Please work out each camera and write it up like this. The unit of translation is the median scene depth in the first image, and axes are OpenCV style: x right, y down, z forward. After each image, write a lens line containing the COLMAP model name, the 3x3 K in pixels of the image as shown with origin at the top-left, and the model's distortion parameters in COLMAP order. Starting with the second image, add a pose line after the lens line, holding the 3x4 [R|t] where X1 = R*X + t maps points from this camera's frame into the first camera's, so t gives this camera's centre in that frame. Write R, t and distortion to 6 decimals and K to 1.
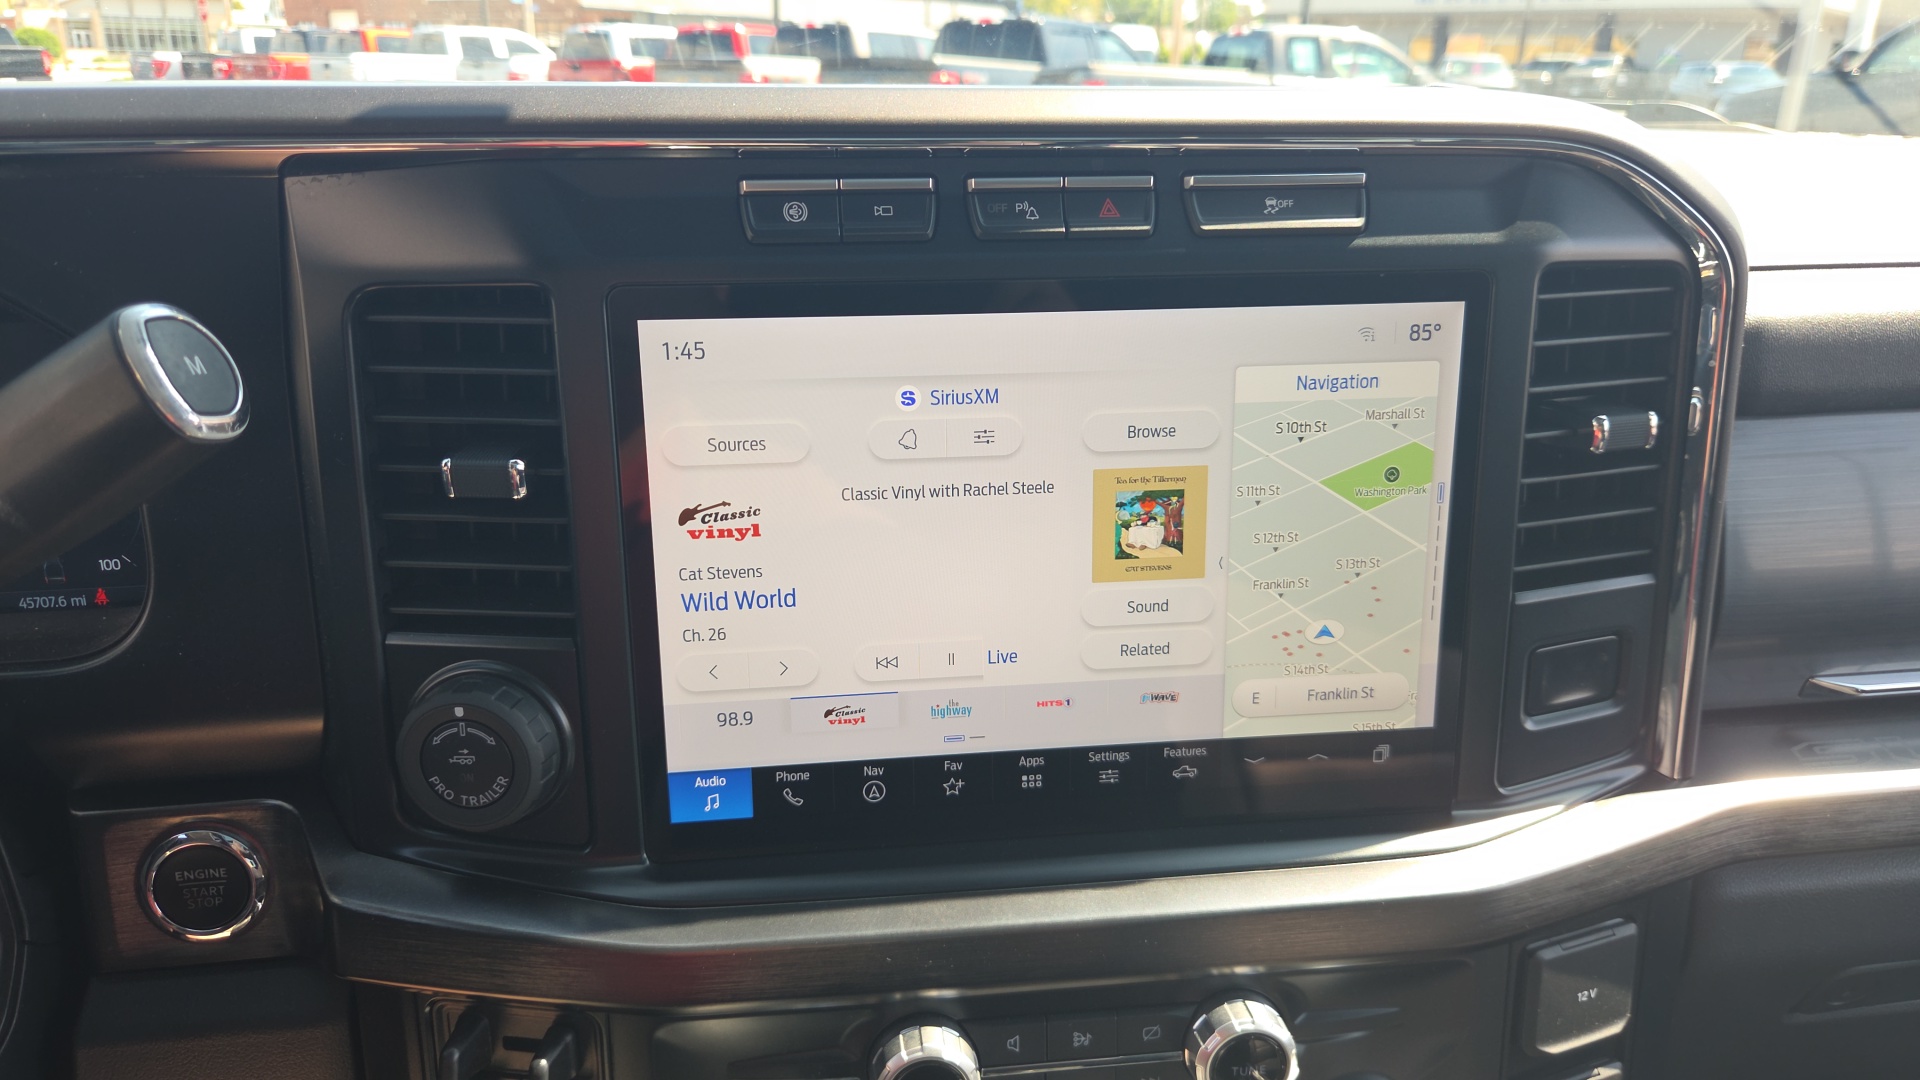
lens RADIAL K [[1306.3, 0, 1004.0], [0, 1306.3, 519.5], [0, 0, 1]] dist [-0.001964, 0.000930]
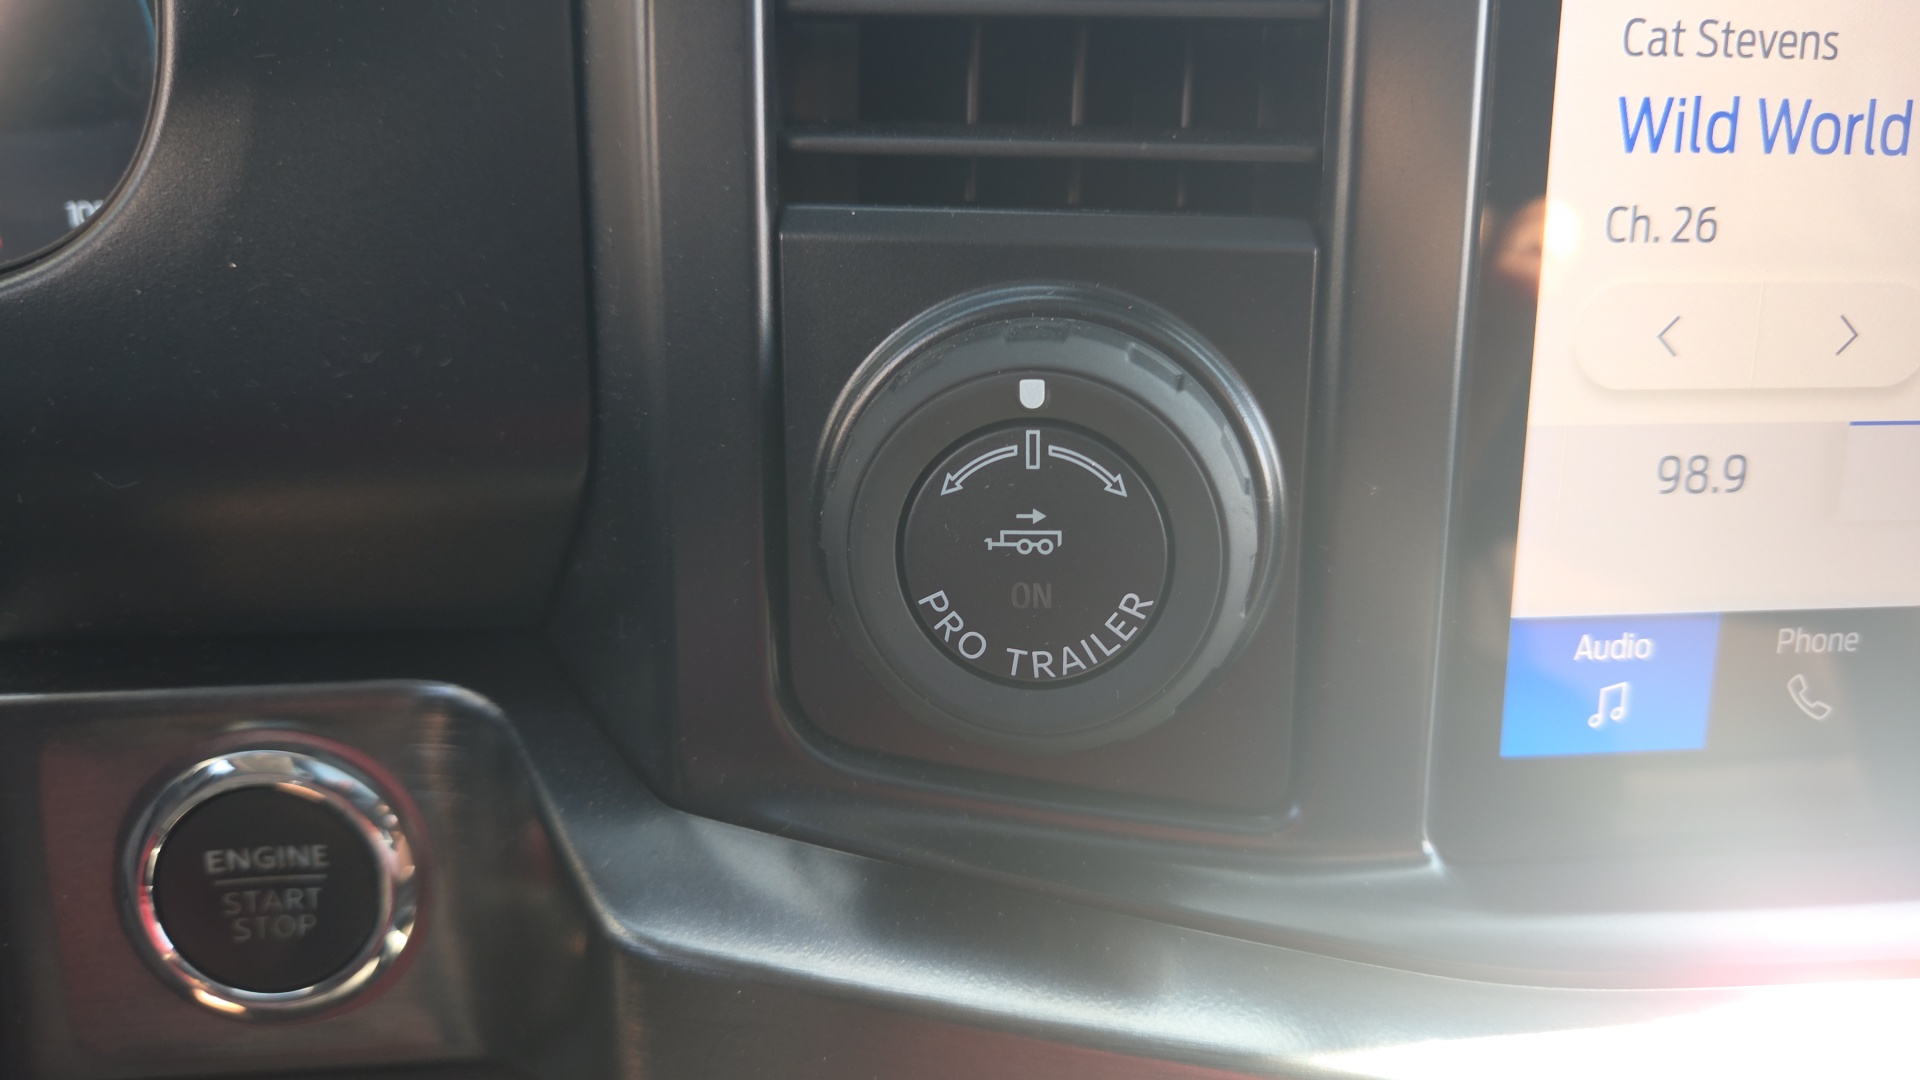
lens RADIAL K [[1372.9, 0, 951.4], [0, 1372.9, 543.1], [0, 0, 1]] dist [0.005938, -0.001444]
pose [[0.998249, 0.018381, -0.056224, -0.400389], [-0.018522, 0.999826, -0.001991, 0.179637], [0.056178, 0.003029, 0.998416, 0.614440]]
